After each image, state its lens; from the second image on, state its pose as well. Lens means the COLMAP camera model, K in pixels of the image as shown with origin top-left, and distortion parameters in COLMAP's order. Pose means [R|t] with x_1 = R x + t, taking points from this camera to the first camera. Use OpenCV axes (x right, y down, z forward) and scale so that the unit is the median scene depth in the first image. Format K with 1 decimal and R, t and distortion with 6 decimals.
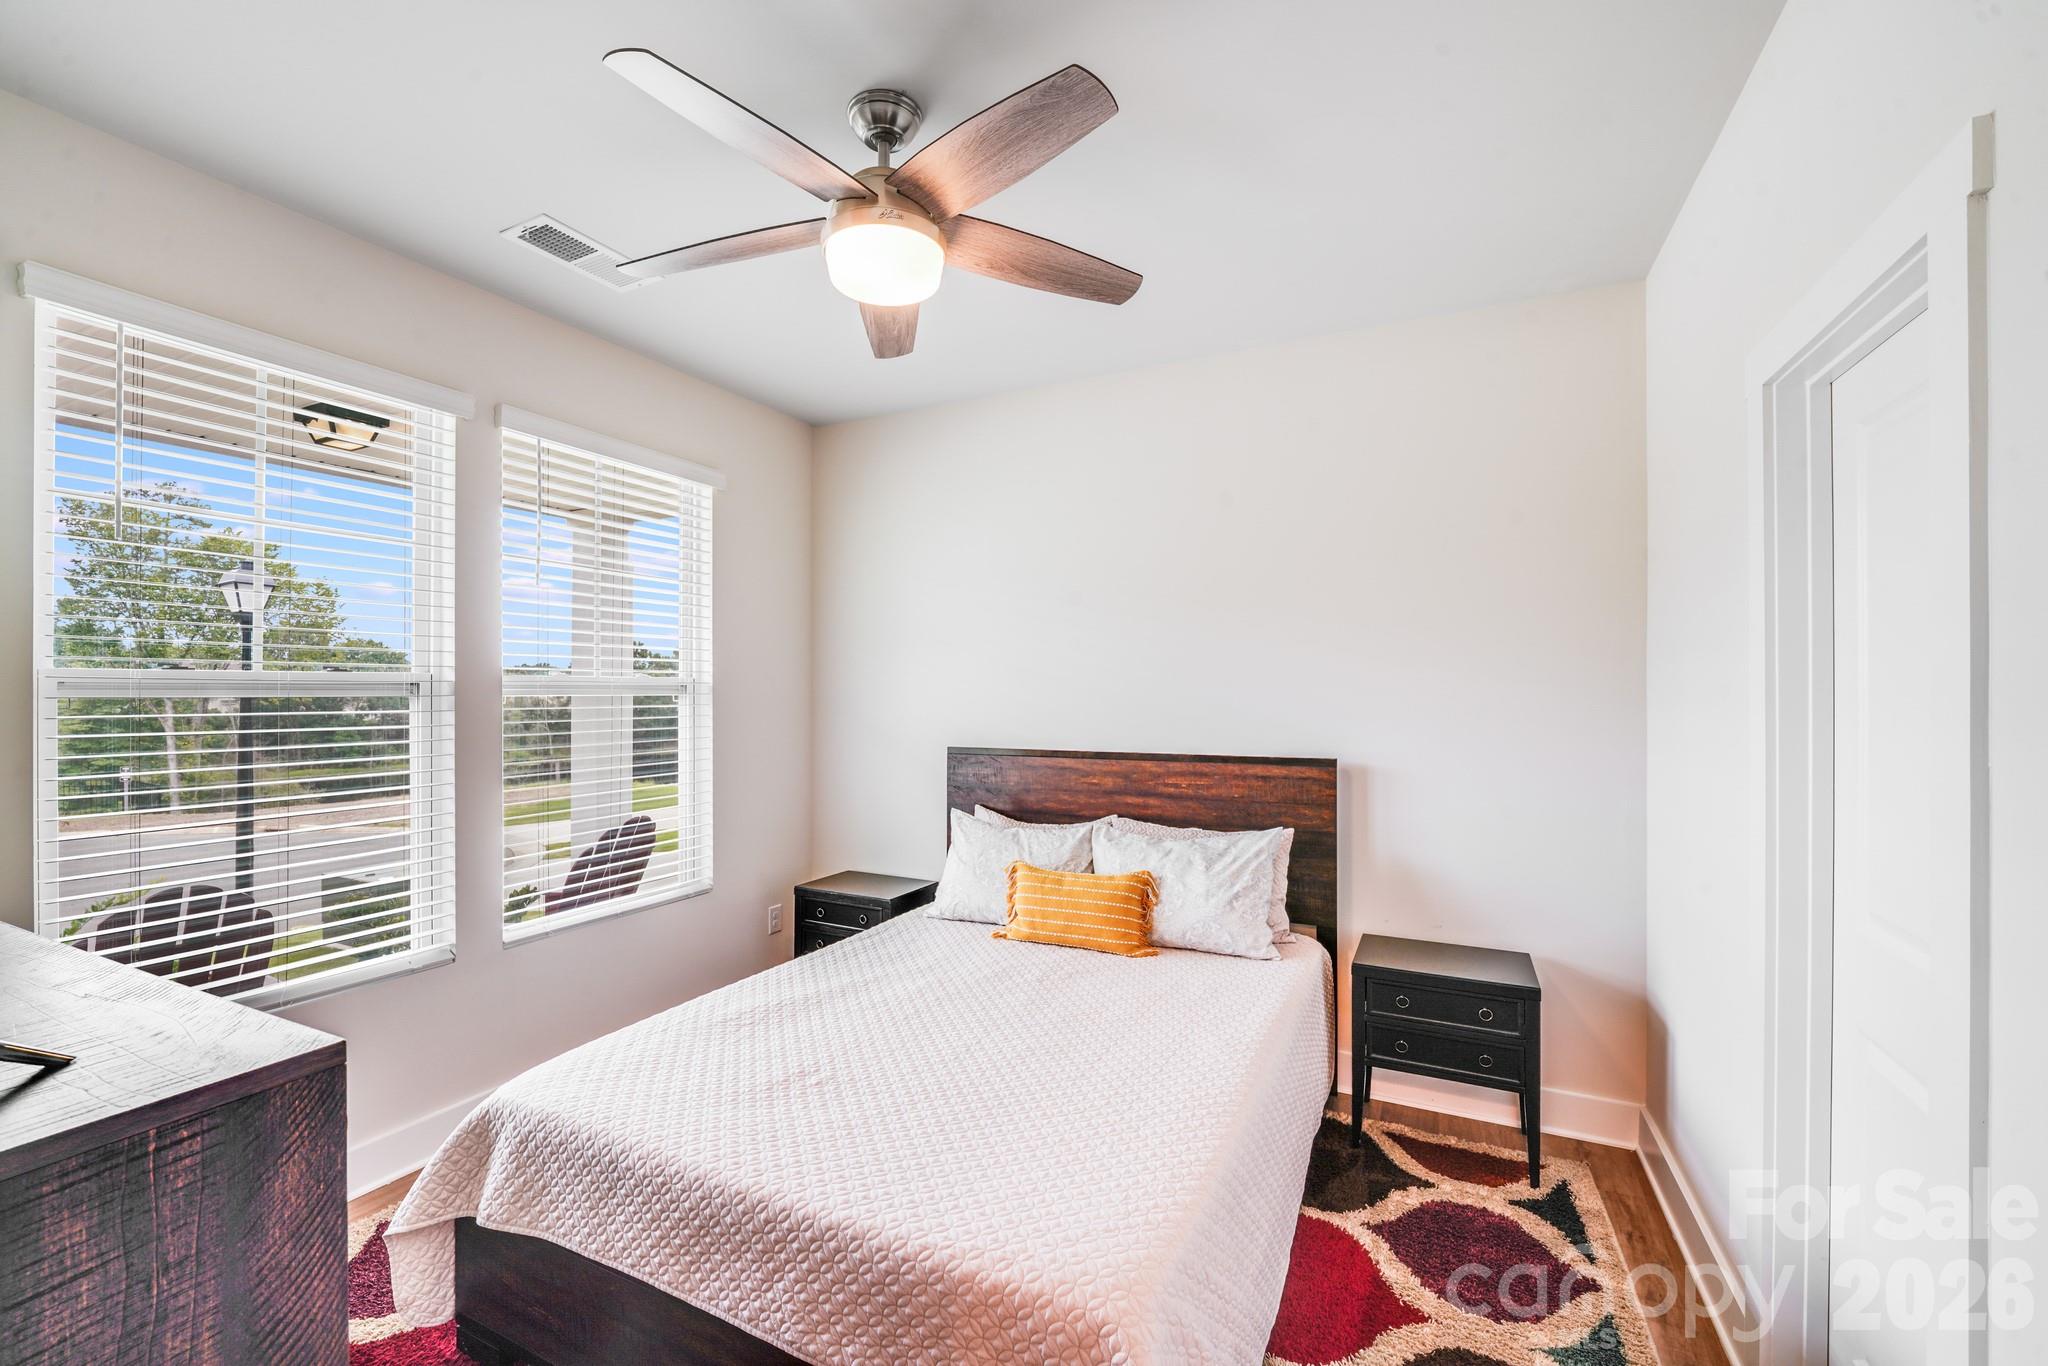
lens RADIAL K [[831.3, 0, 1025.4], [0, 831.3, 687.6], [0, 0, 1]] dist [-0.017380, -0.000170]
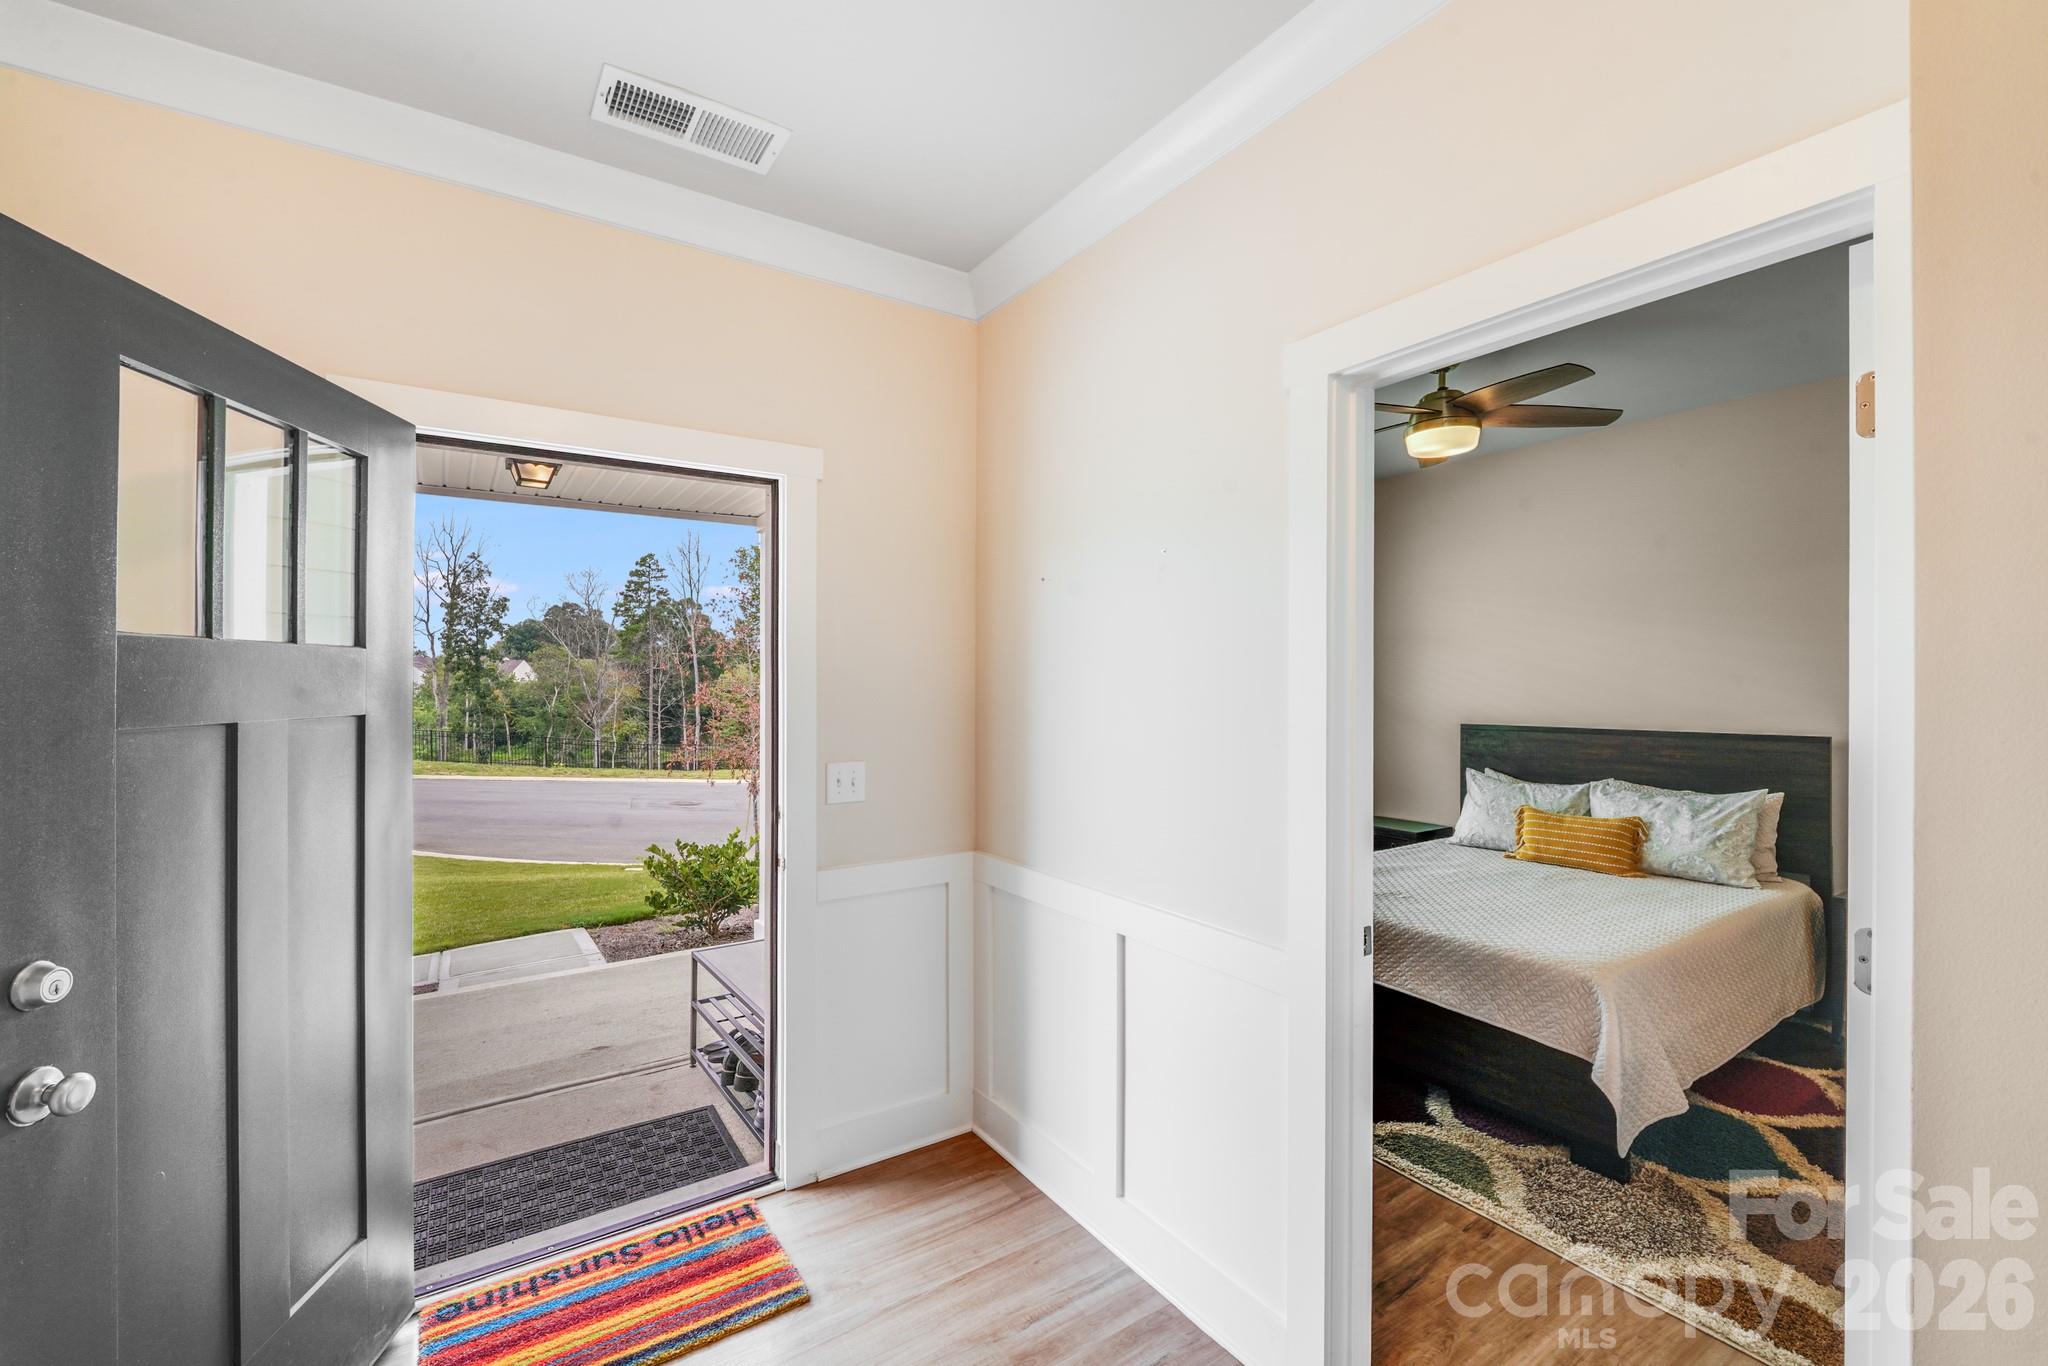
lens RADIAL K [[831.3, 0, 1031.7], [0, 831.3, 681.4], [0, 0, 1]] dist [-0.017380, -0.000170]
pose [[0.863633, -0.004330, -0.504102, -0.024934], [0.006087, 0.999980, 0.001839, -0.002742], [0.504084, -0.004657, 0.863642, -0.605987]]
